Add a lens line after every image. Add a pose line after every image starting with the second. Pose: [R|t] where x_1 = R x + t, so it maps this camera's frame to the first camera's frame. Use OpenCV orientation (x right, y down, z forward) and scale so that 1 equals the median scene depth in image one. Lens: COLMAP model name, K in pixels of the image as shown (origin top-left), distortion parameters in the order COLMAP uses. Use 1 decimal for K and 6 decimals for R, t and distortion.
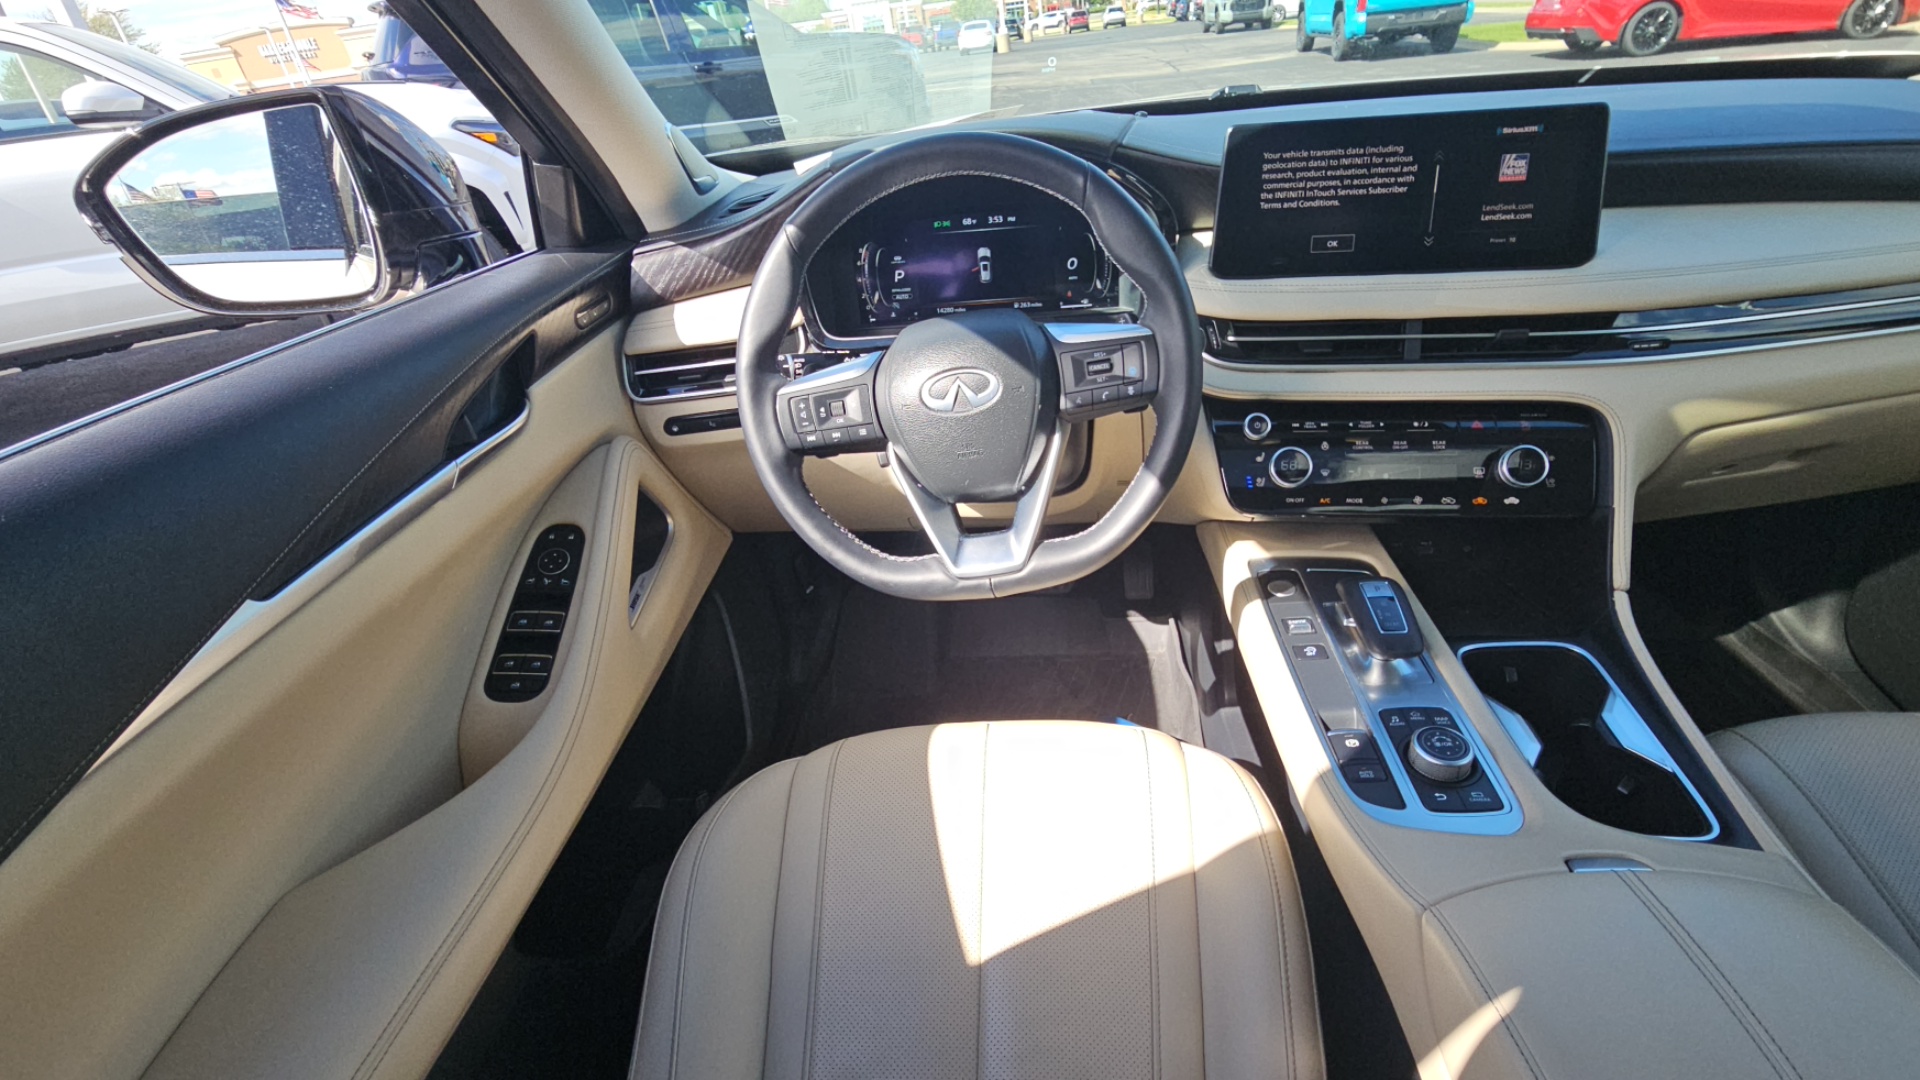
lens RADIAL K [[860.8, 0, 981.5], [0, 860.8, 543.8], [0, 0, 1]] dist [0.009446, -0.008017]
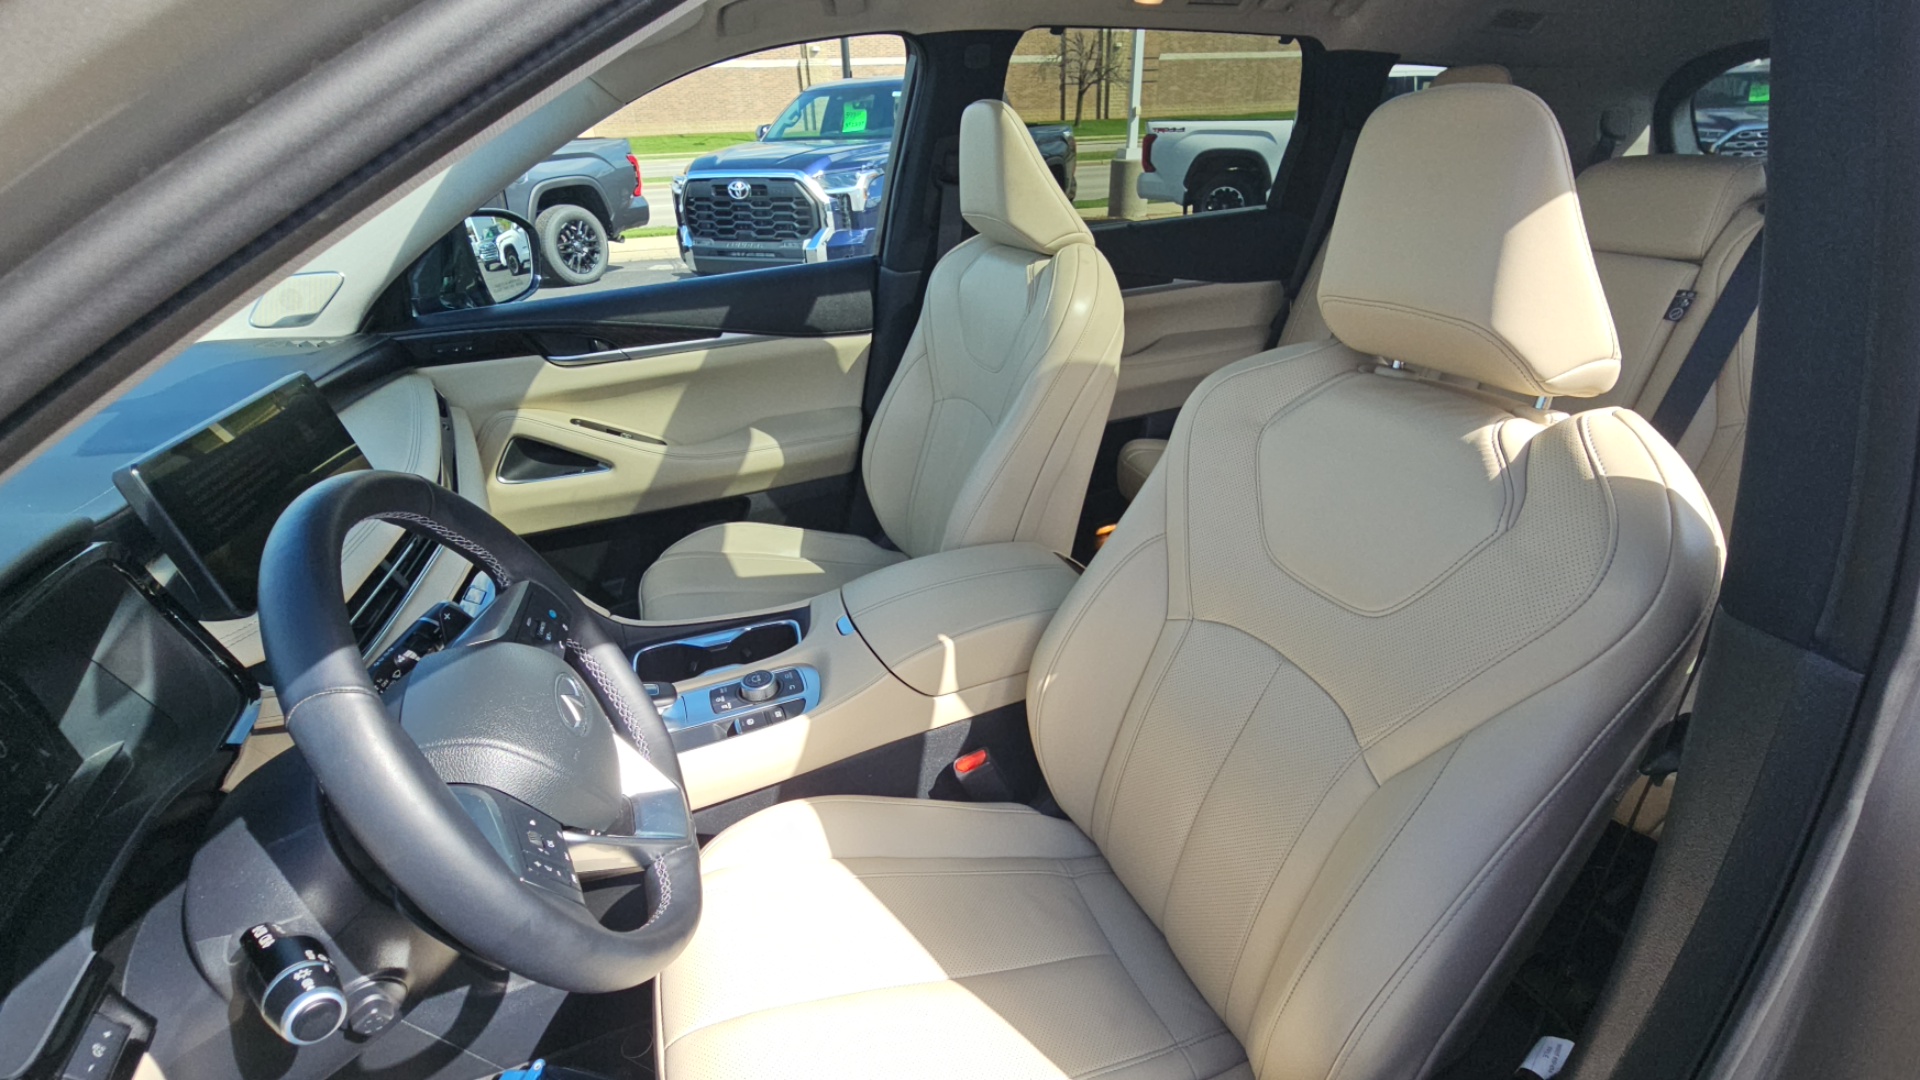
lens RADIAL K [[871.1, 0, 988.0], [0, 871.1, 539.4], [0, 0, 1]] dist [0.006726, -0.003863]
pose [[-0.424608, -0.298760, 0.854664, -0.748040], [0.531303, 0.682132, 0.502407, -0.418664], [-0.733093, 0.667411, -0.130907, 0.564175]]
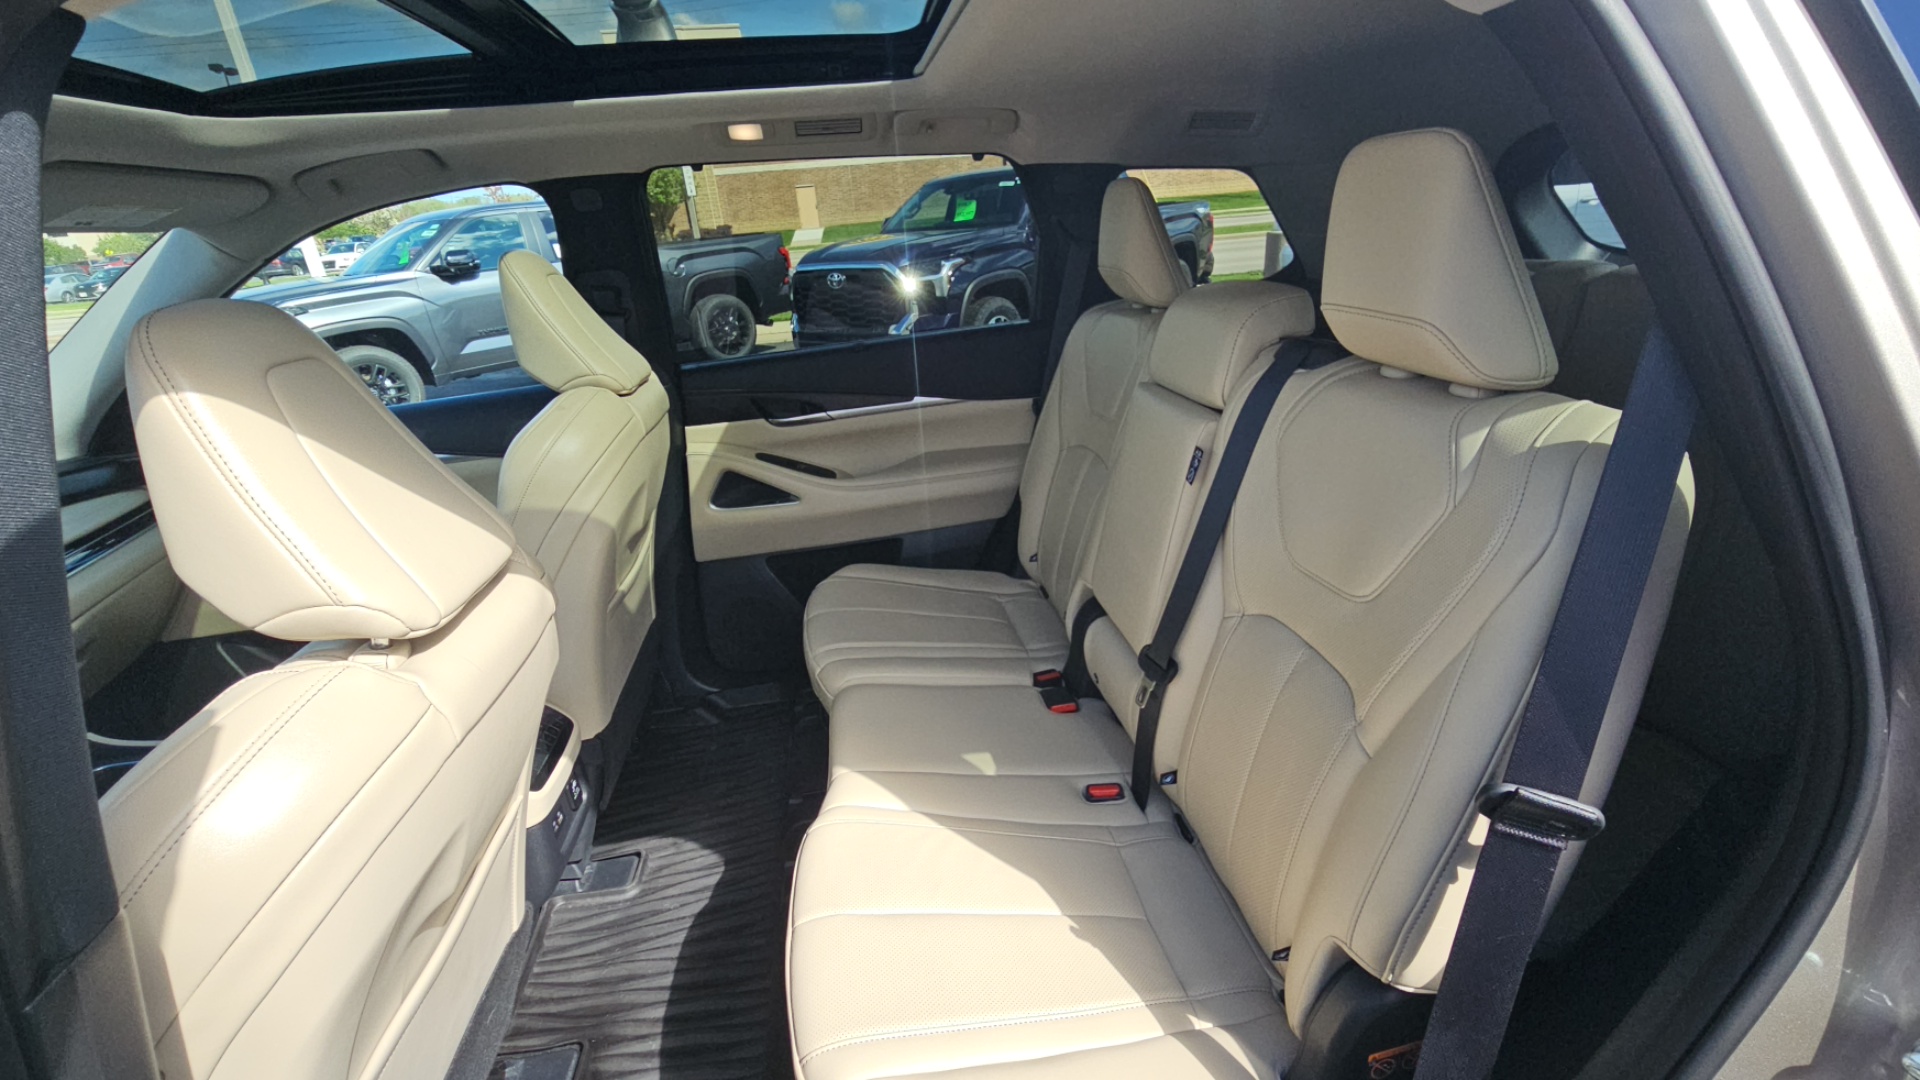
lens RADIAL K [[871.1, 0, 988.0], [0, 871.1, 539.4], [0, 0, 1]] dist [0.006726, -0.003863]
pose [[-0.209352, -0.248330, 0.945782, -1.018331], [0.588195, 0.740683, 0.324677, 0.231084], [-0.781152, 0.624277, -0.008997, -0.526796]]
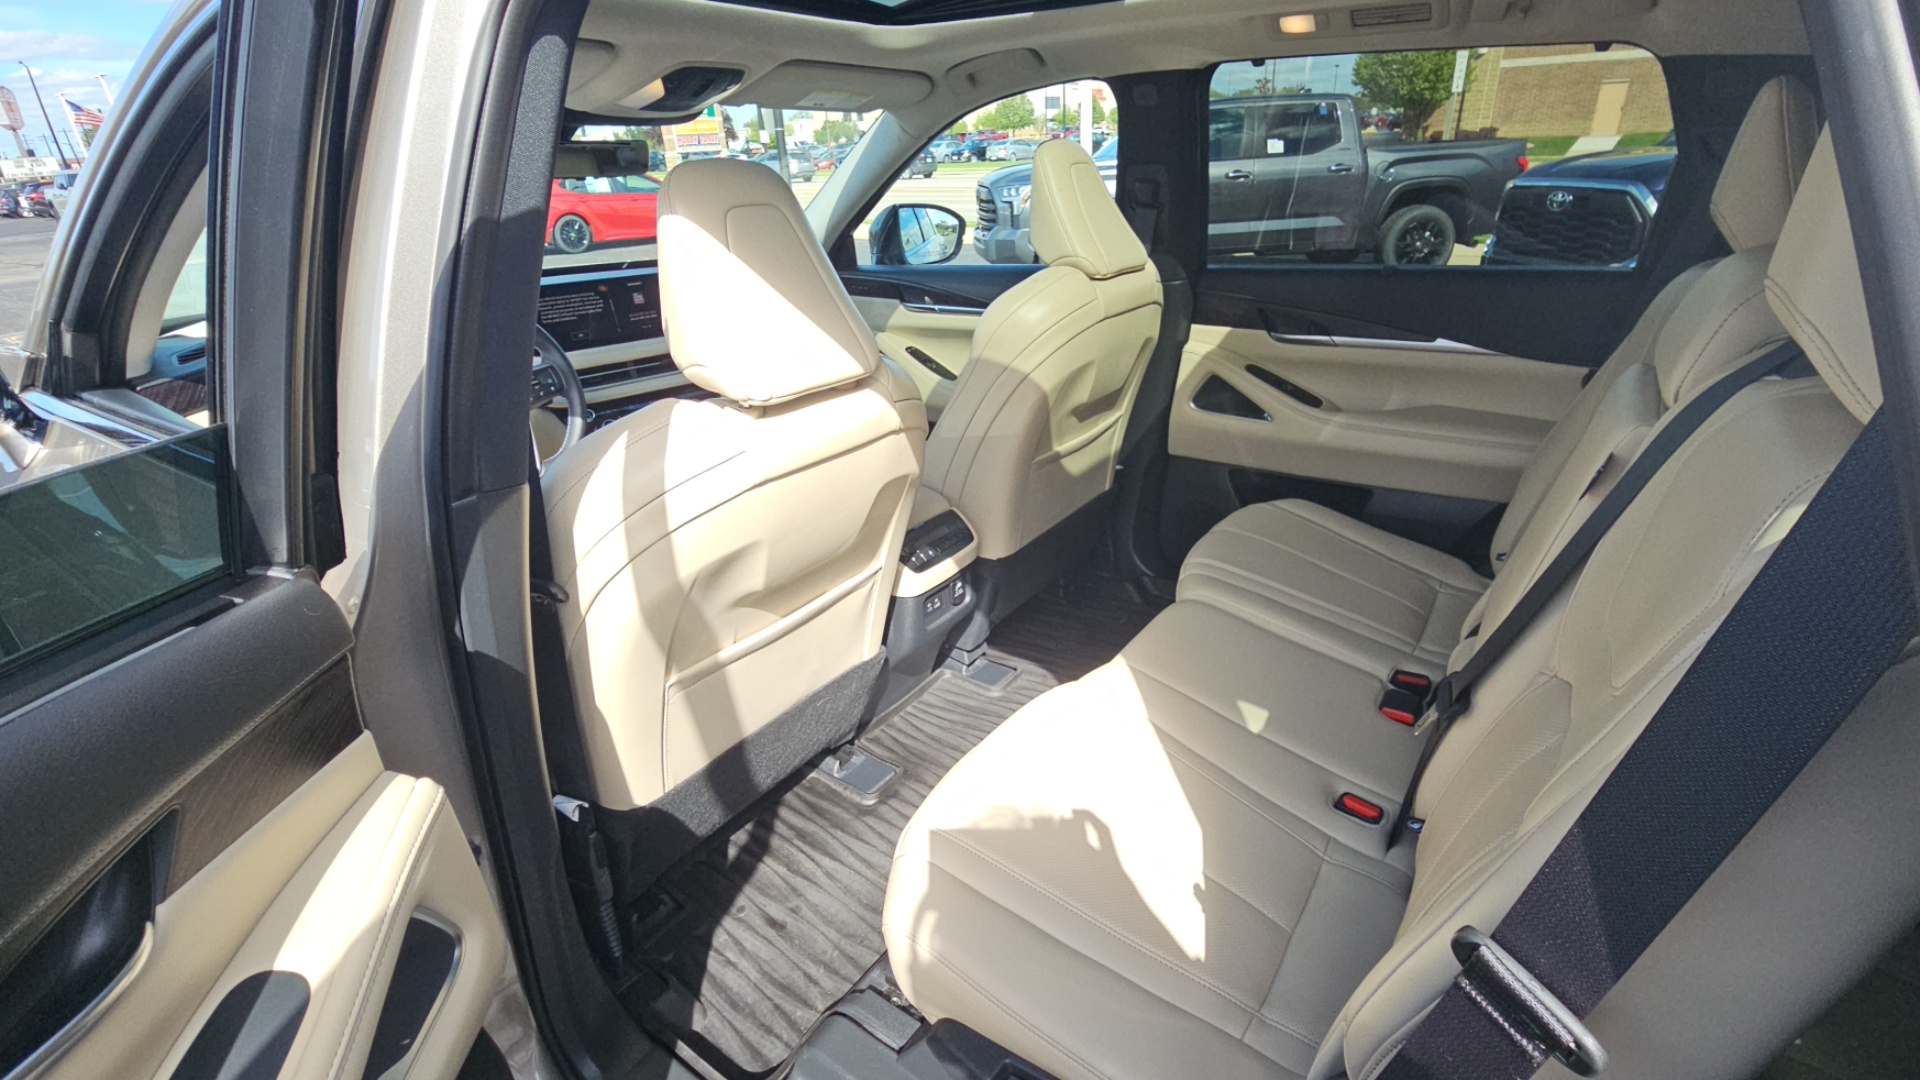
lens RADIAL K [[869.5, 0, 972.4], [0, 869.5, 540.8], [0, 0, 1]] dist [0.012436, -0.007890]
pose [[0.528643, -0.280237, 0.801252, -1.006501], [0.428994, 0.902716, 0.032686, 0.486870], [-0.732462, 0.326453, 0.597434, -0.901612]]
